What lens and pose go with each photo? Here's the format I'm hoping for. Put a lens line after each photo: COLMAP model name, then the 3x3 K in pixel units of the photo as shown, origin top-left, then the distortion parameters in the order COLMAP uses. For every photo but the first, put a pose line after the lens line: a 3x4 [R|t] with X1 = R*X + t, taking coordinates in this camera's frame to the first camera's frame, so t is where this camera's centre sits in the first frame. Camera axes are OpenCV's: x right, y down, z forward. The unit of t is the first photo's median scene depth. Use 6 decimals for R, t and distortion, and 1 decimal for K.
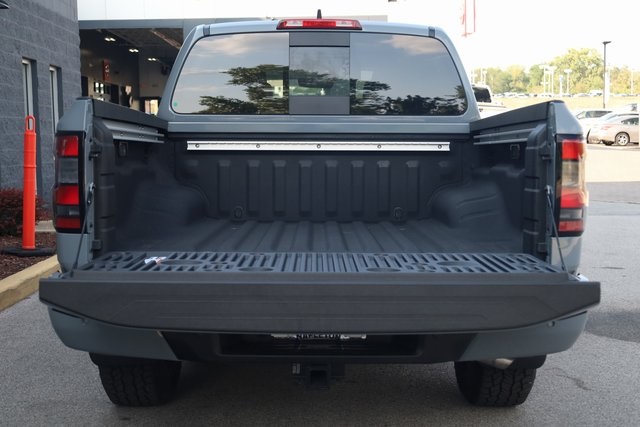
lens RADIAL K [[899.7, 0, 322.3], [0, 899.7, 216.4], [0, 0, 1]] dist [0.026803, 0.000000]
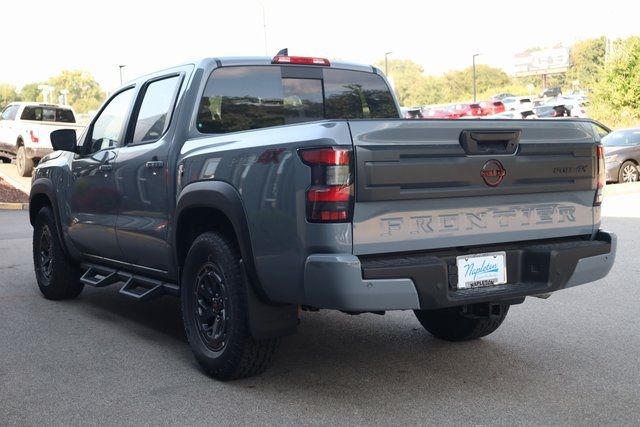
lens RADIAL K [[899.7, 0, 355.3], [0, 899.7, 215.7], [0, 0, 1]] dist [0.026803, 0.000000]
pose [[0.829065, -0.057973, 0.556138, -0.448497], [0.071105, 0.997467, -0.002021, 0.005489], [-0.554612, 0.041220, 0.831087, -0.045818]]
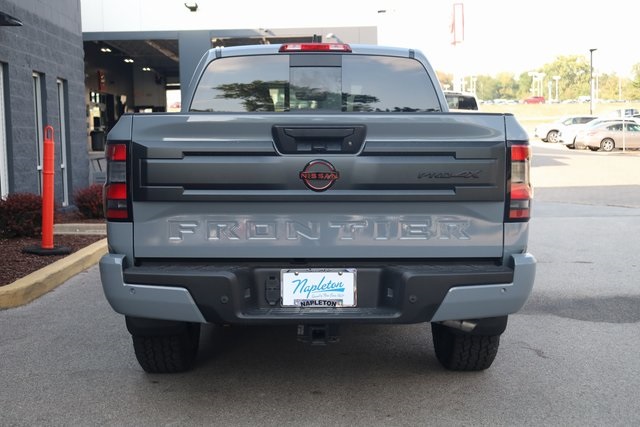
lens RADIAL K [[899.7, 0, 322.5], [0, 899.7, 215.3], [0, 0, 1]] dist [0.026803, 0.000000]
pose [[0.999937, -0.006529, 0.009086, -0.004172], [0.006614, 0.999935, -0.009327, 0.010308], [-0.009024, 0.009386, 0.999915, -0.113848]]
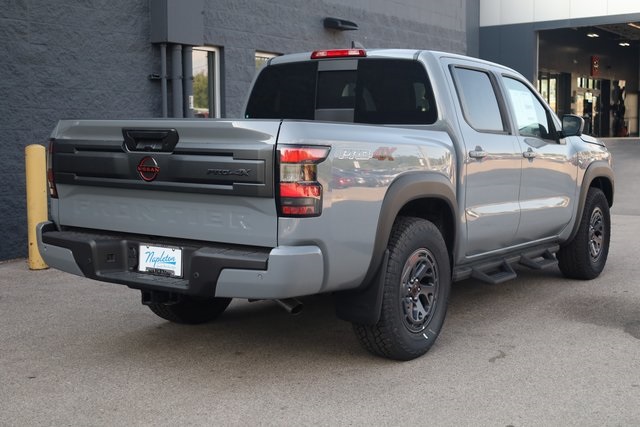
lens RADIAL K [[899.7, 0, 317.7], [0, 899.7, 211.6], [0, 0, 1]] dist [0.026803, 0.000000]
pose [[0.823698, 0.057770, -0.564079, 0.496868], [-0.056158, 0.998217, 0.020226, -0.007890], [0.564241, 0.015018, 0.825473, -0.055978]]
